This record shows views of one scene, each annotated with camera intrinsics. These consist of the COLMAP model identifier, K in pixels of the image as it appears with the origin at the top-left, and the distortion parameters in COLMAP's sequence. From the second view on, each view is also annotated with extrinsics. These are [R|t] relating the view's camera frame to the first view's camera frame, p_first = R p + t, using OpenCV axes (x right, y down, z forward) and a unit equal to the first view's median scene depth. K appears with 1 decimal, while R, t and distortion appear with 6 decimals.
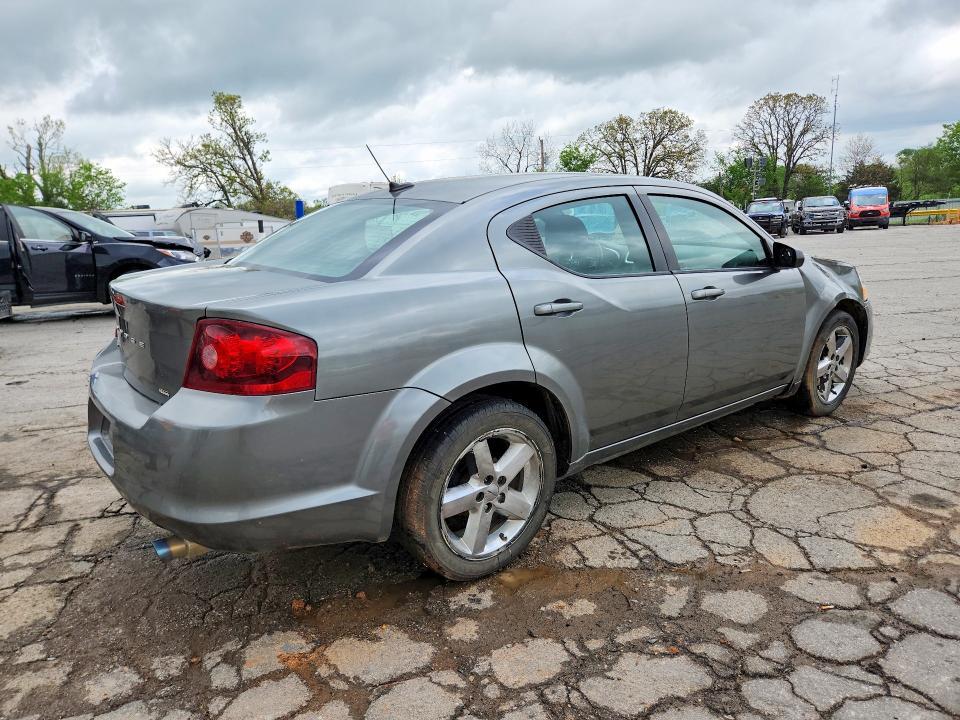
lens RADIAL K [[646.9, 0, 480.0], [0, 646.9, 360.0], [0, 0, 1]] dist [0.069799, -0.057558]
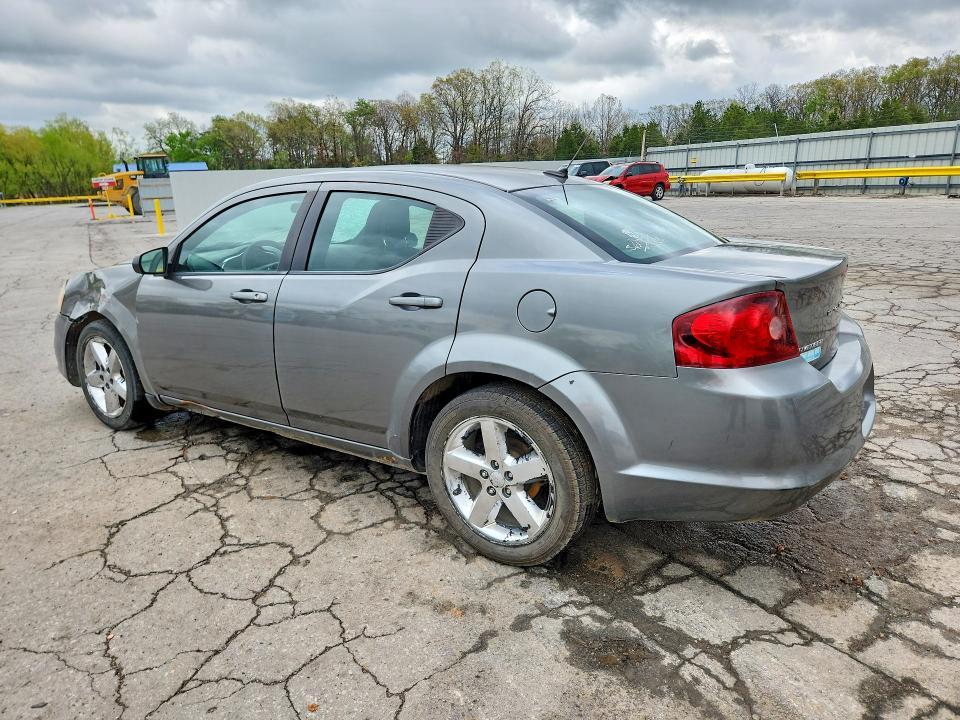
lens RADIAL K [[646.9, 0, 480.0], [0, 646.9, 360.0], [0, 0, 1]] dist [0.069799, -0.057558]
pose [[-0.306847, -0.210868, 0.928105, -1.292716], [0.258719, 0.919948, 0.294551, -0.389987], [-0.915920, 0.330500, -0.227727, 1.716102]]
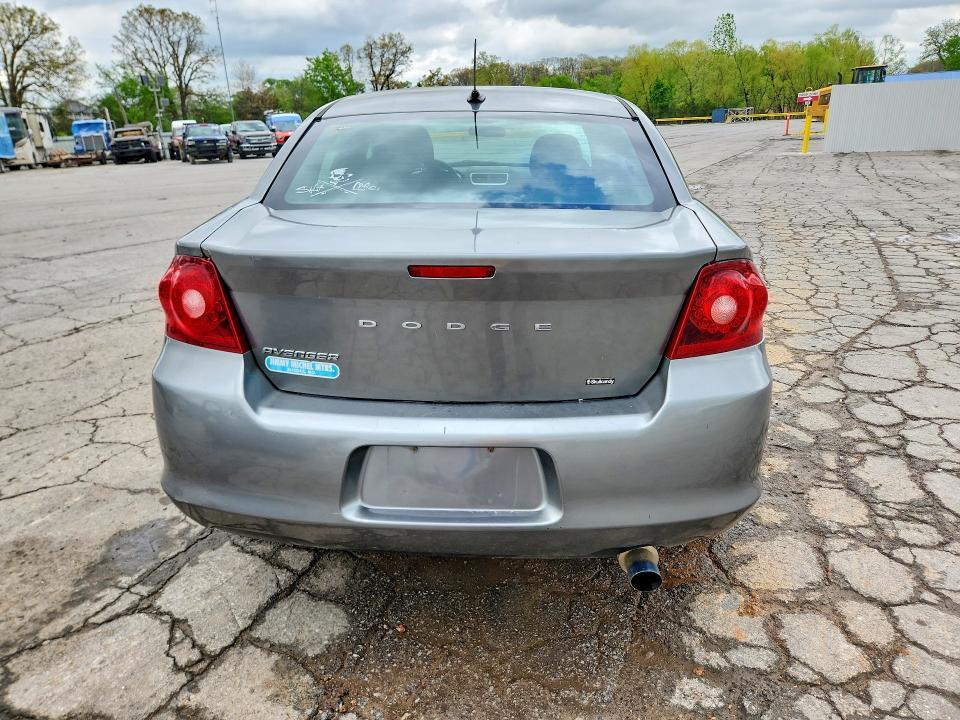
lens RADIAL K [[646.9, 0, 480.0], [0, 646.9, 360.0], [0, 0, 1]] dist [0.069799, -0.057558]
pose [[0.647822, -0.245629, 0.721105, -0.946423], [0.168252, 0.969349, 0.179035, -0.109124], [-0.742979, 0.005345, 0.669294, 0.541413]]
